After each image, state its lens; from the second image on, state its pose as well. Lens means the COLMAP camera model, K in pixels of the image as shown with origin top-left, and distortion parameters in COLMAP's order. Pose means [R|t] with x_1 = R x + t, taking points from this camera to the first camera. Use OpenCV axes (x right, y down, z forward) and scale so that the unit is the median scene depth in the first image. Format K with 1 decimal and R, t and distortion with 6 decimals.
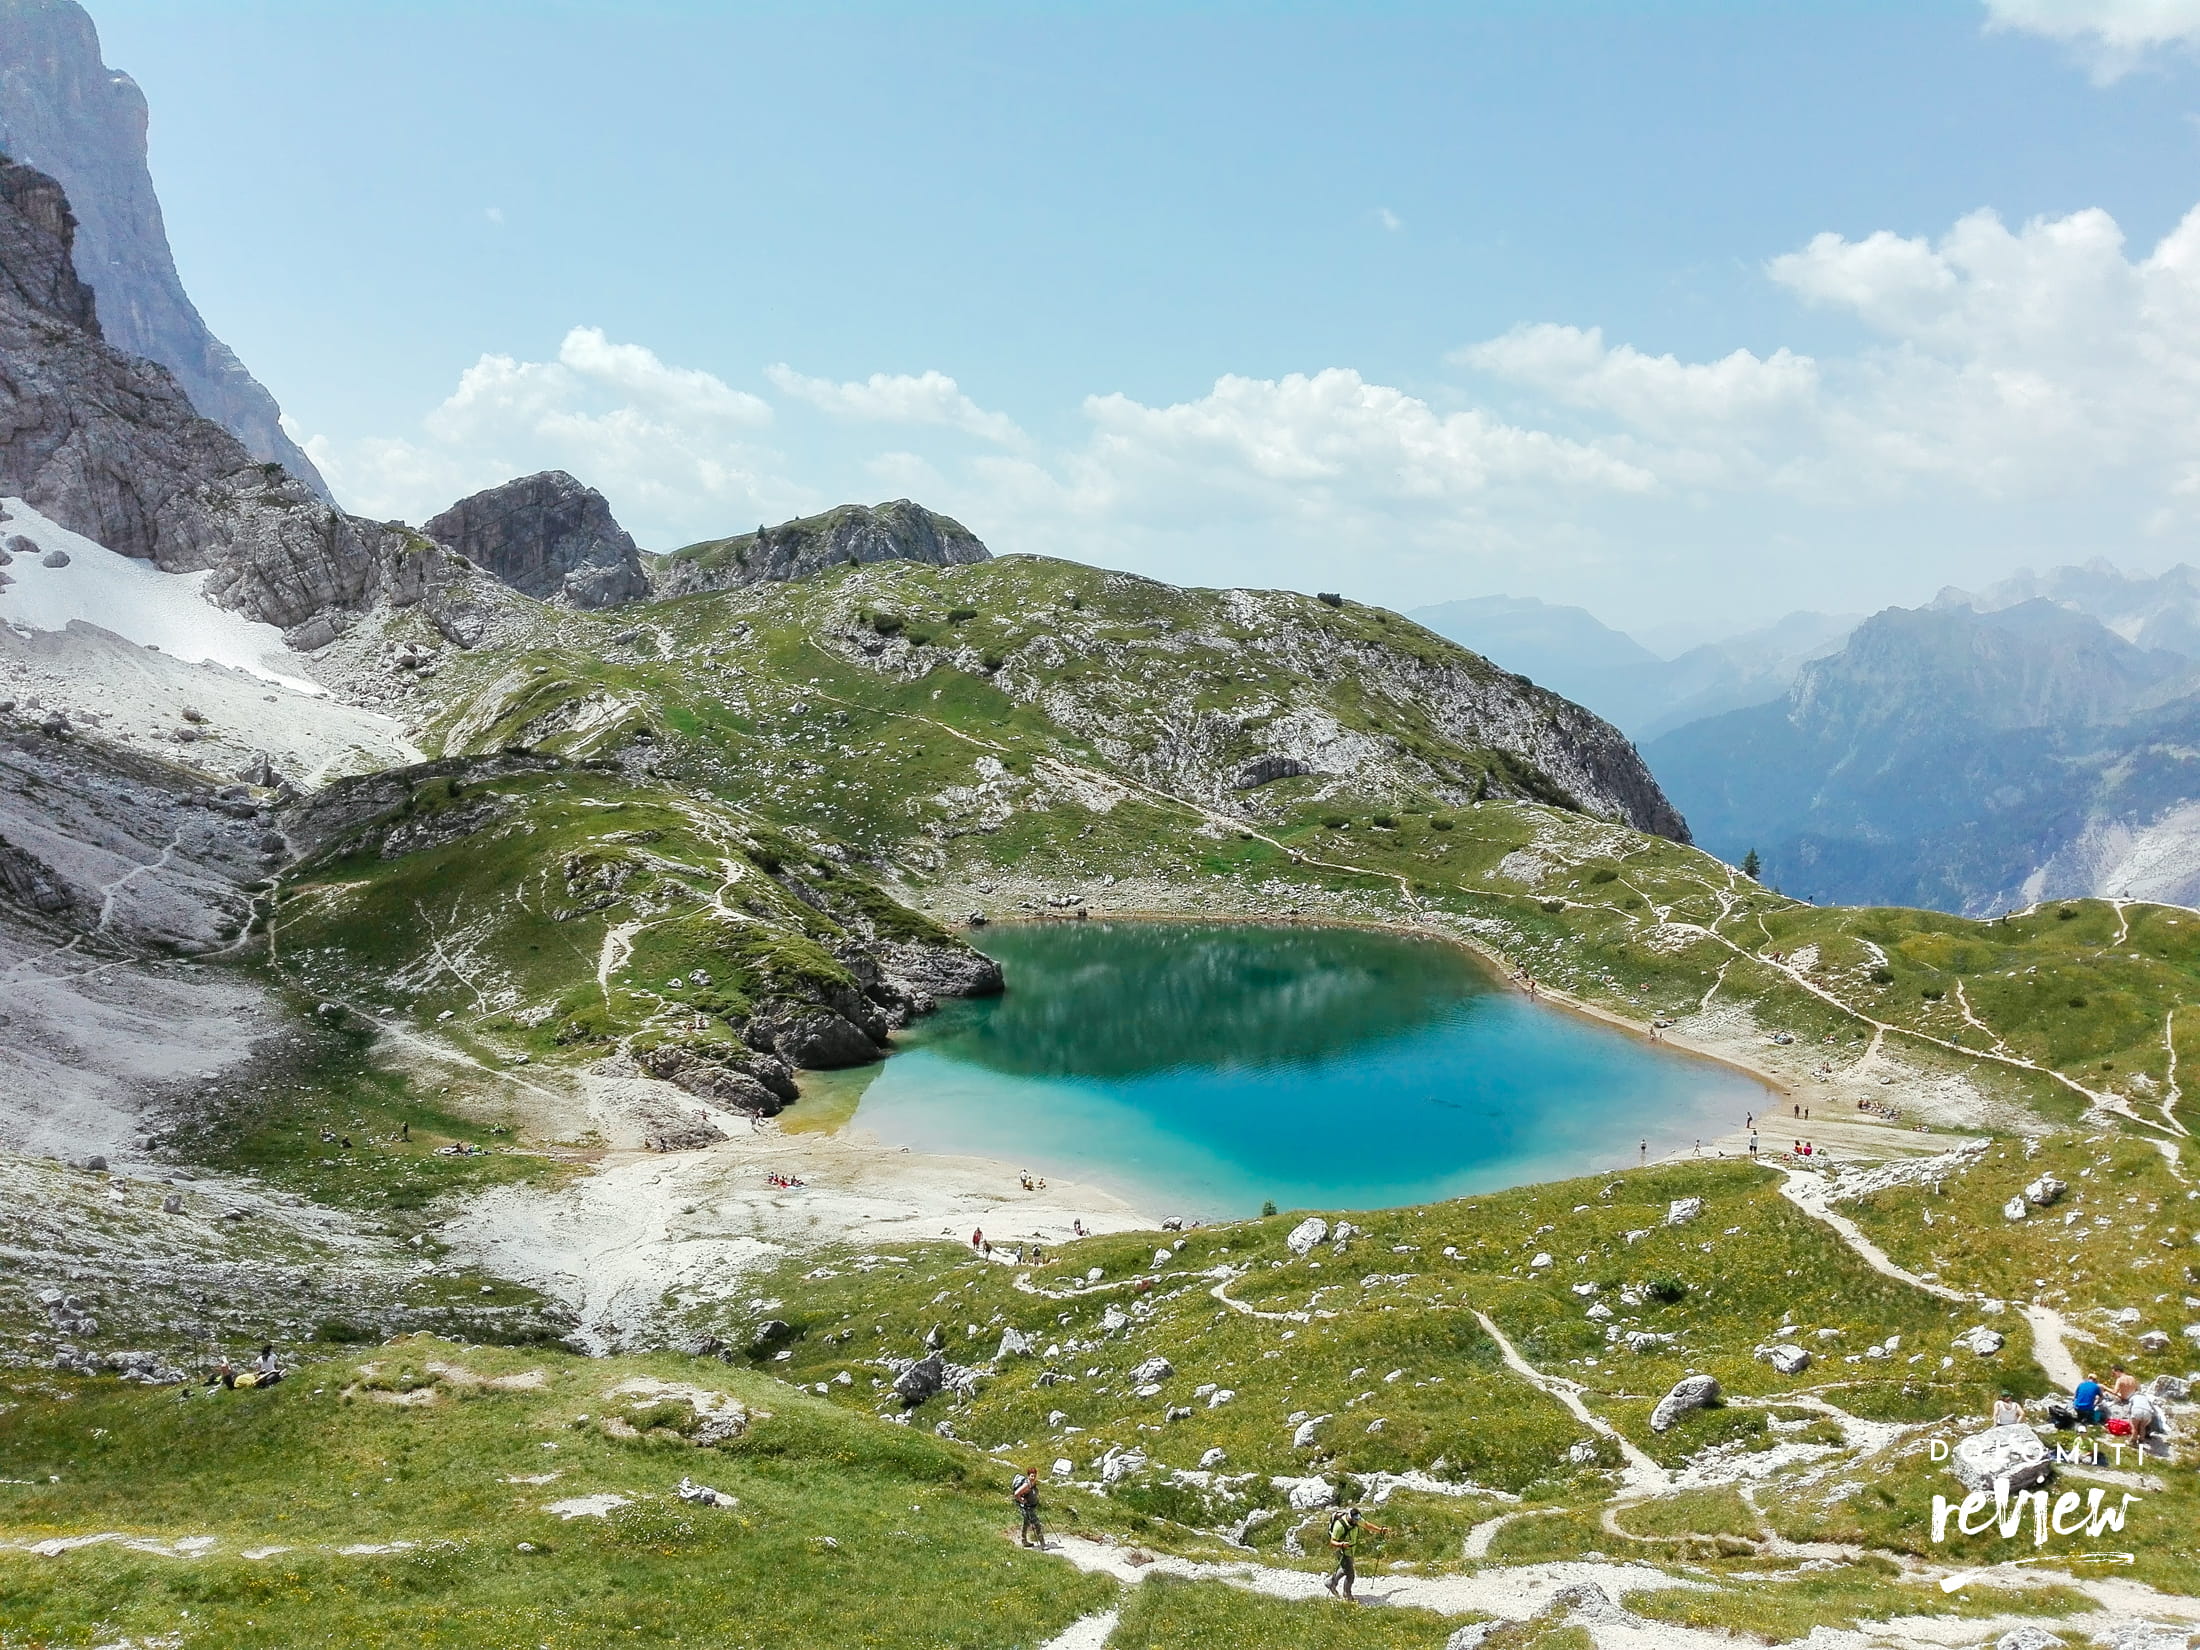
lens RADIAL K [[1826.5, 0, 1087.8], [0, 1826.5, 818.4], [0, 0, 1]] dist [0.066192, -0.092906]
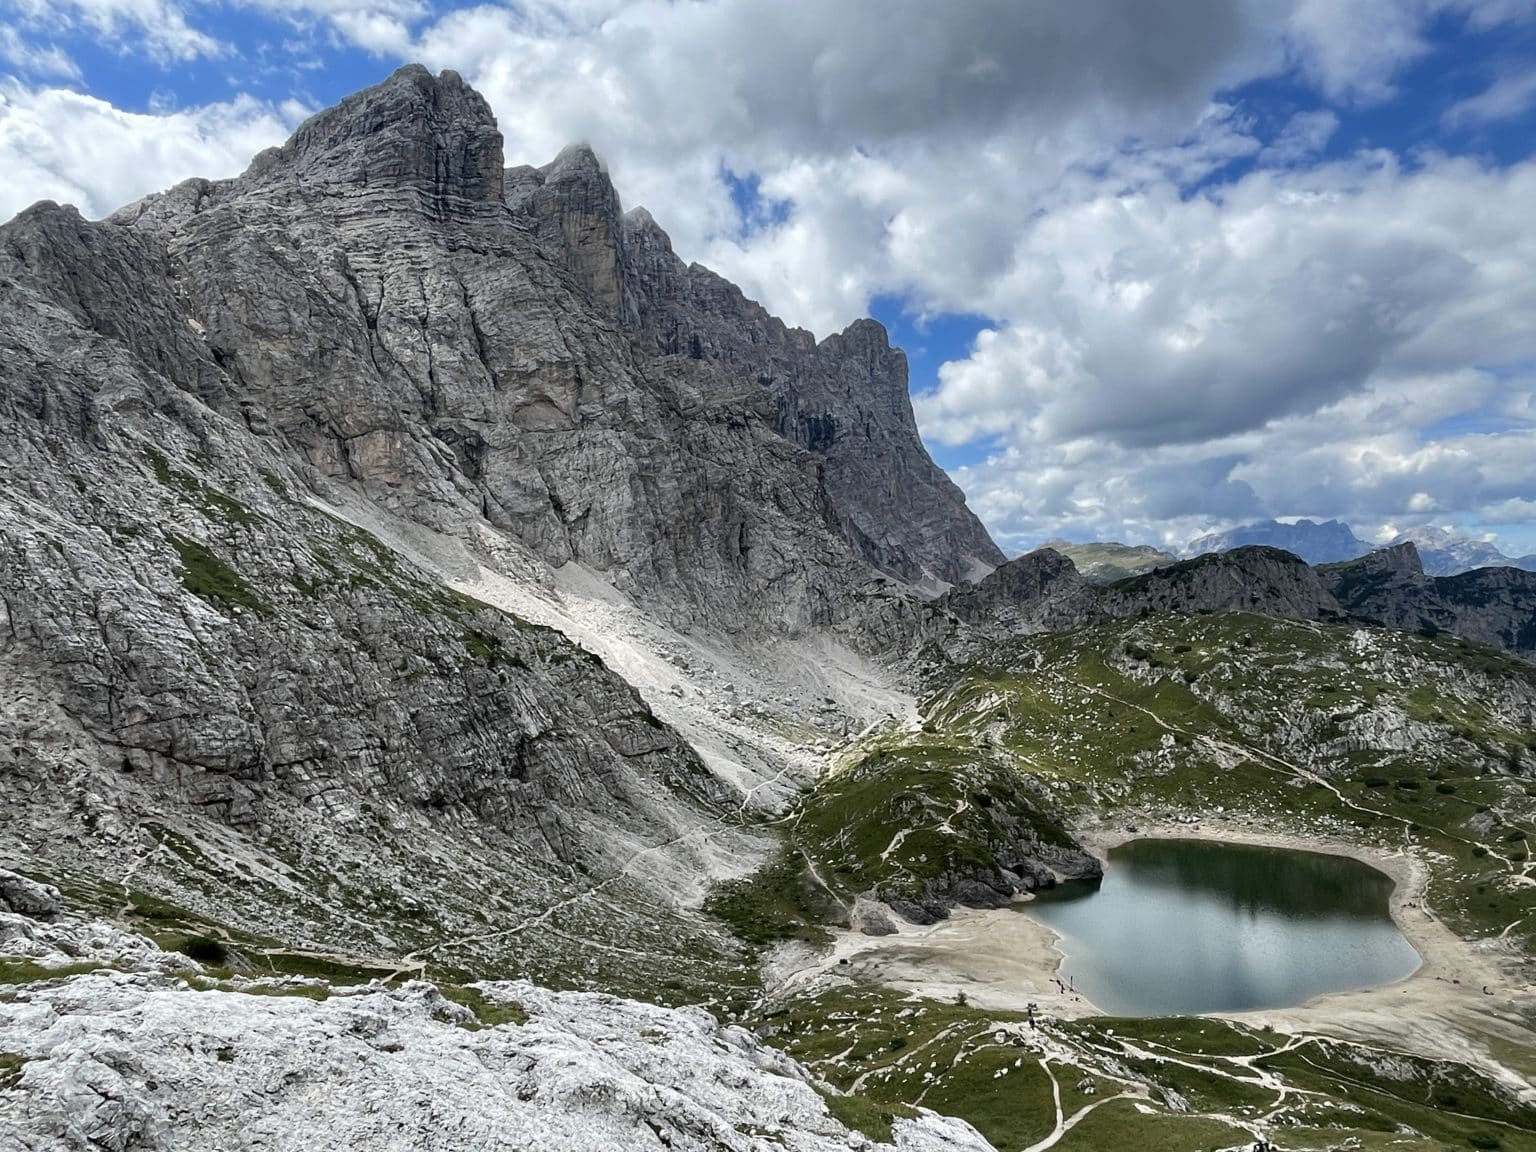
lens RADIAL K [[1028.1, 0, 754.2], [0, 1028.1, 569.8], [0, 0, 1]] dist [0.007013, -0.022475]
pose [[0.803555, -0.053834, -0.592791, 0.240463], [-0.018714, 0.993124, -0.115558, -0.071602], [0.594937, 0.103951, 0.797022, -0.130402]]
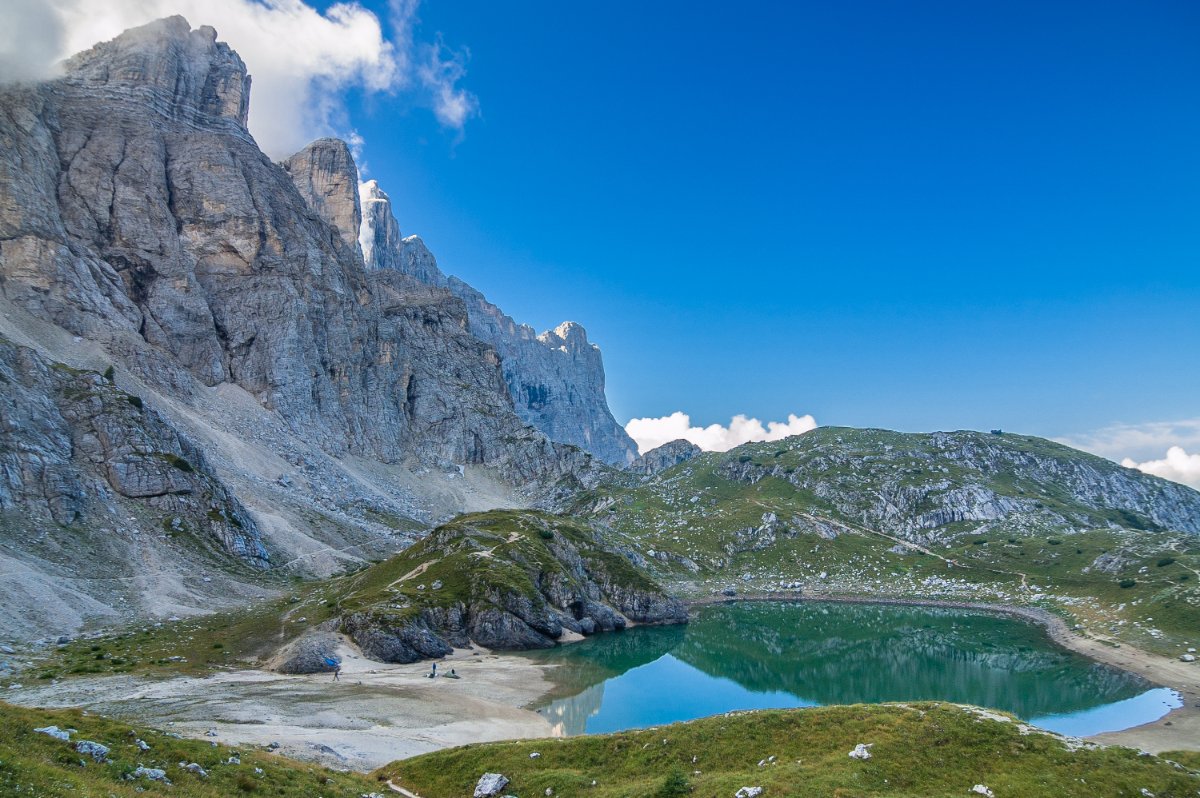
lens RADIAL K [[702.1, 0, 592.4], [0, 702.1, 390.9], [0, 0, 1]] dist [-0.005547, -0.010450]
pose [[0.873847, -0.121814, -0.470694, 0.139301], [-0.020309, 0.958116, -0.285661, 0.055337], [0.485777, 0.259183, 0.834772, 0.272621]]
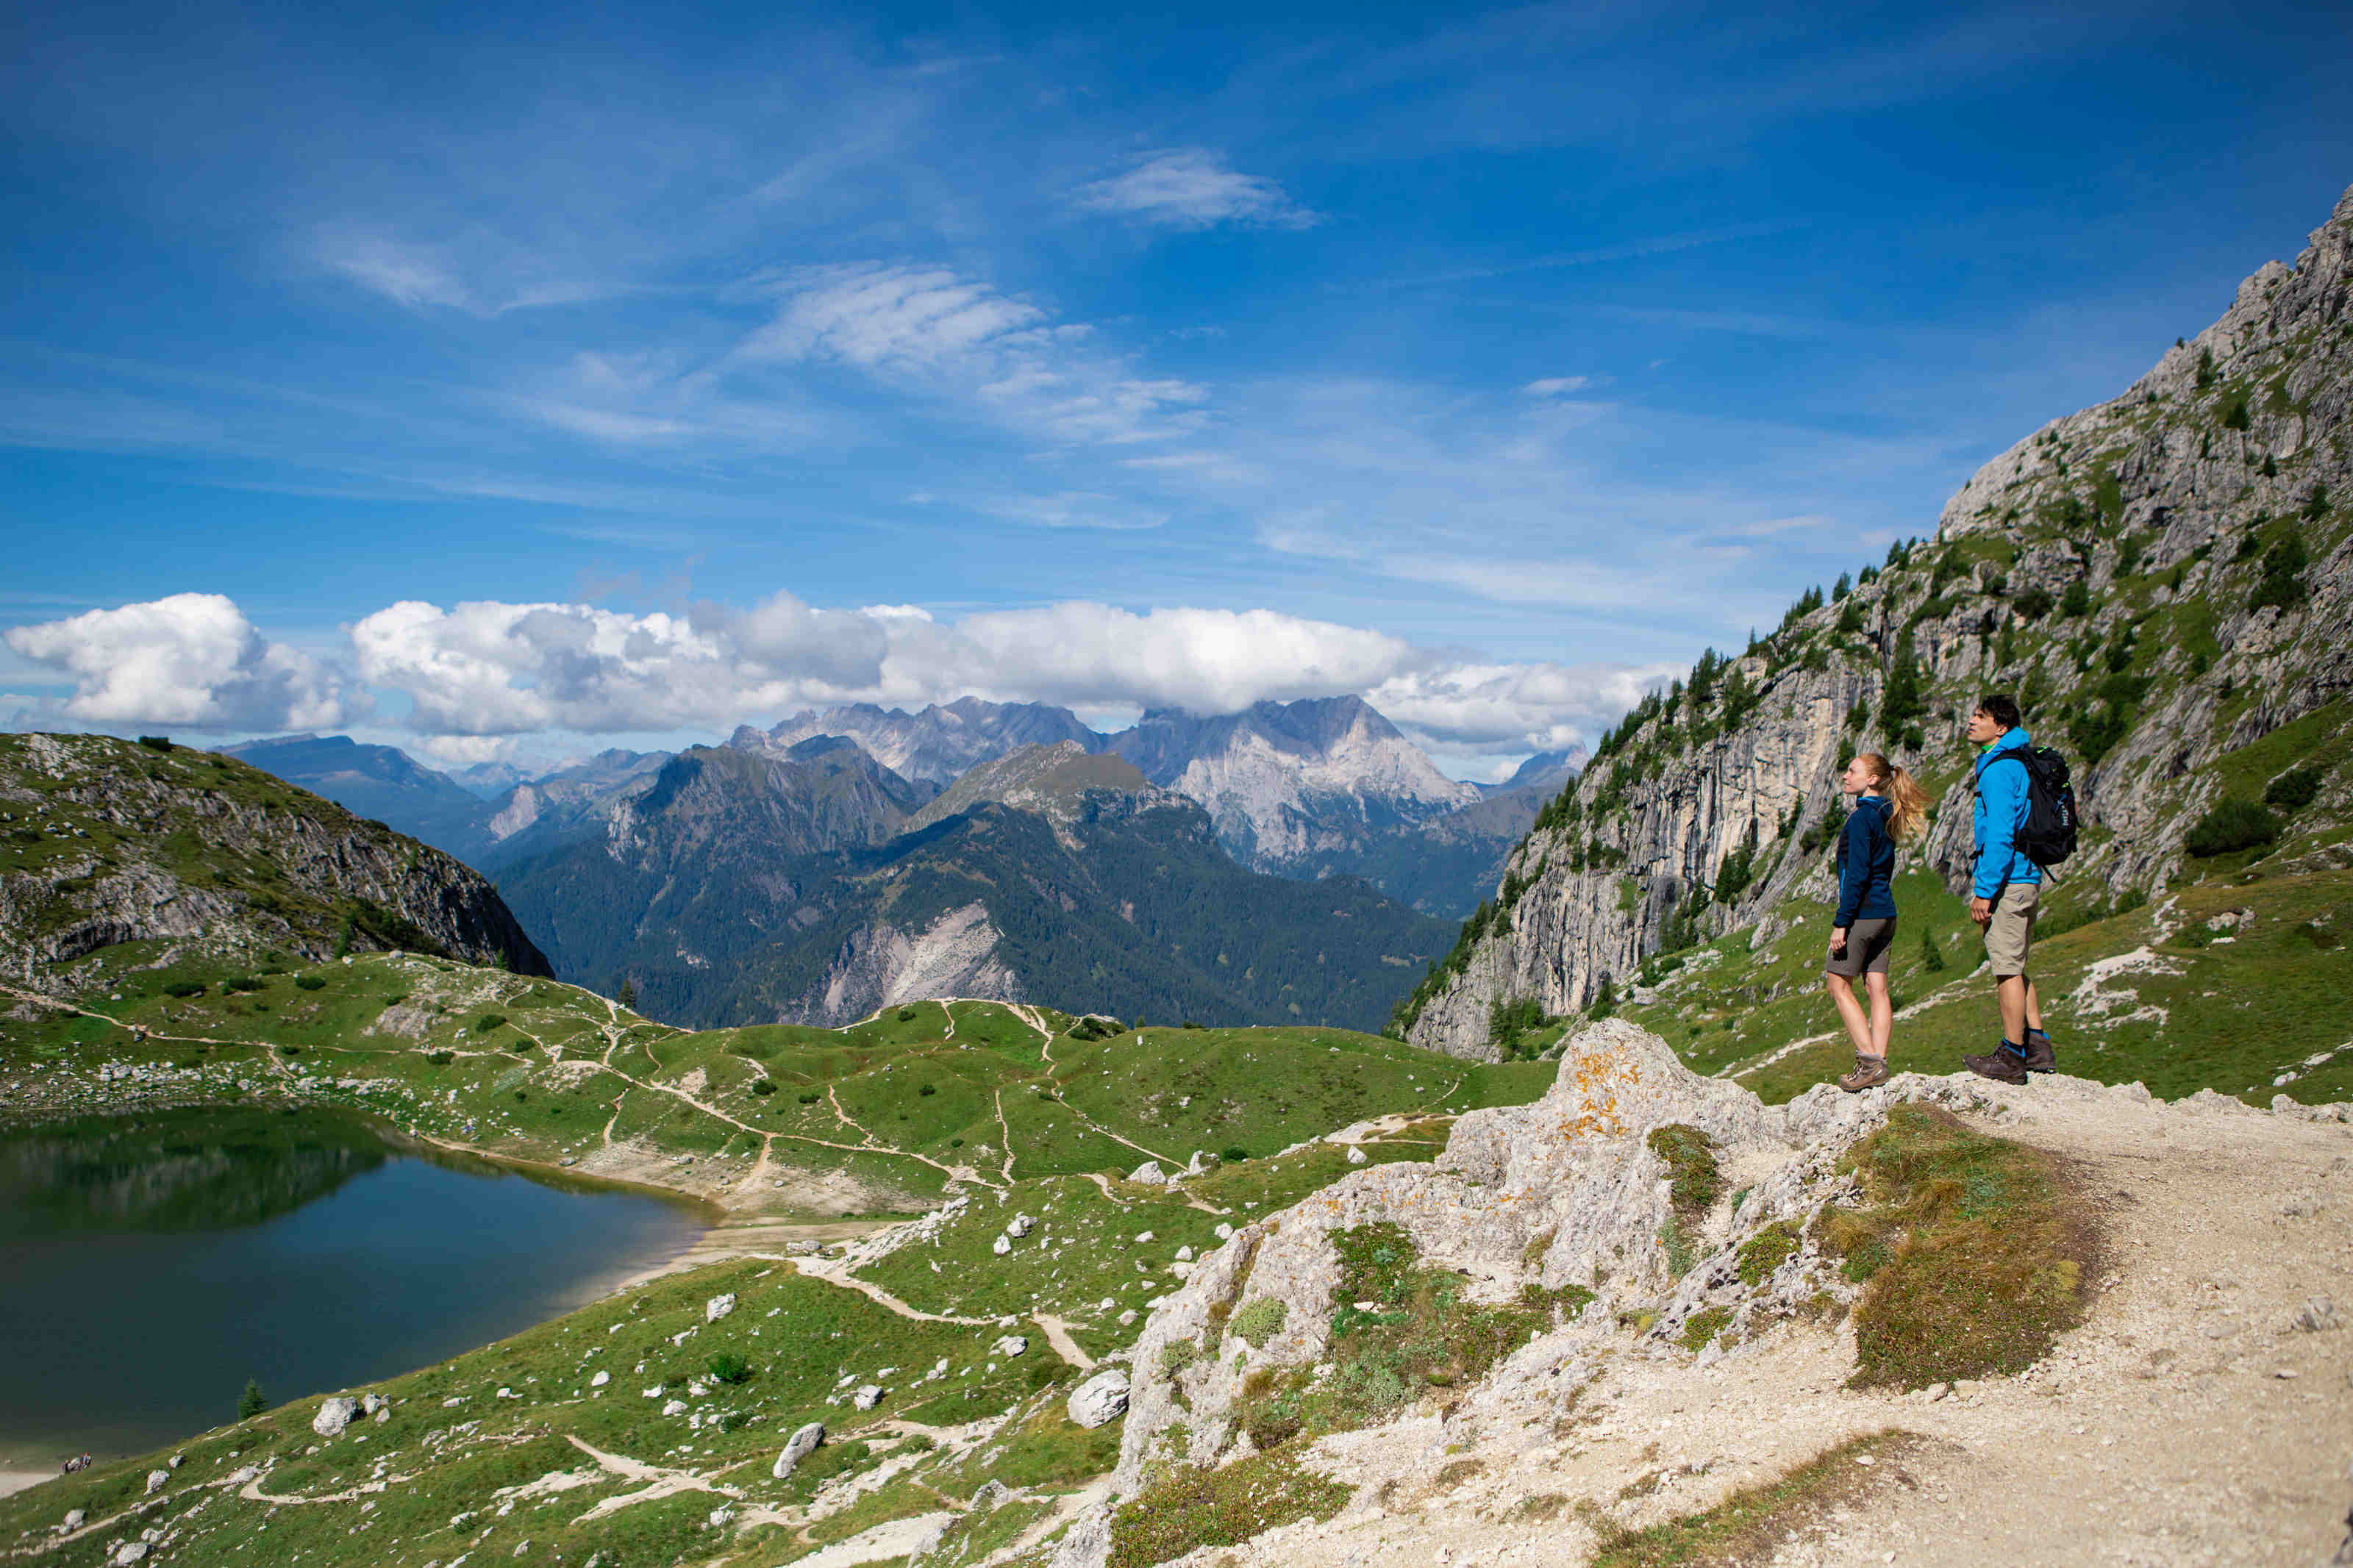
lens RADIAL K [[1870.5, 0, 1055.8], [0, 1870.5, 756.2], [0, 0, 1]] dist [0.034858, 0.028754]
pose [[0.825174, -0.010618, 0.564779, -0.034199], [0.071535, 0.993738, -0.085833, -0.001851], [-0.560331, 0.111228, 0.820766, -0.021251]]
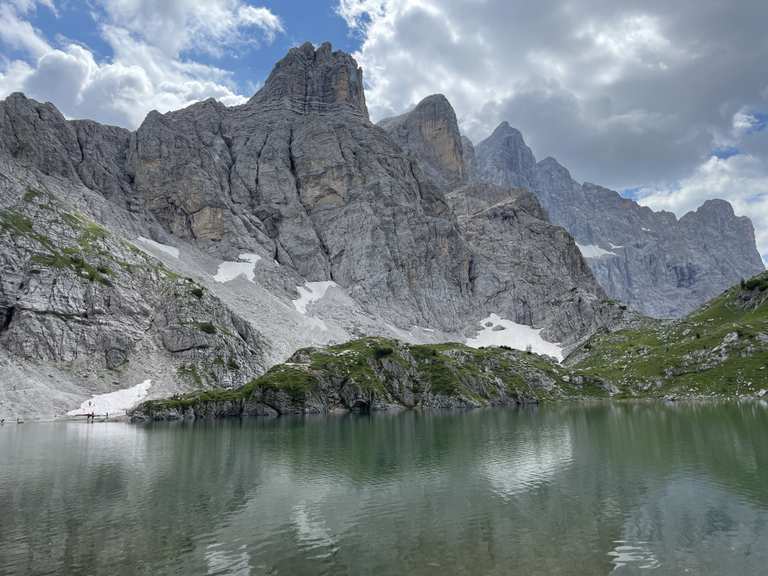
lens RADIAL K [[575.1, 0, 387.3], [0, 575.1, 285.7], [0, 0, 1]] dist [0.066087, -0.019043]
pose [[0.448852, -0.224894, -0.864844, 0.268537], [-0.048748, 0.960210, -0.274993, 0.085301], [0.892276, 0.165591, 0.420029, 0.486151]]
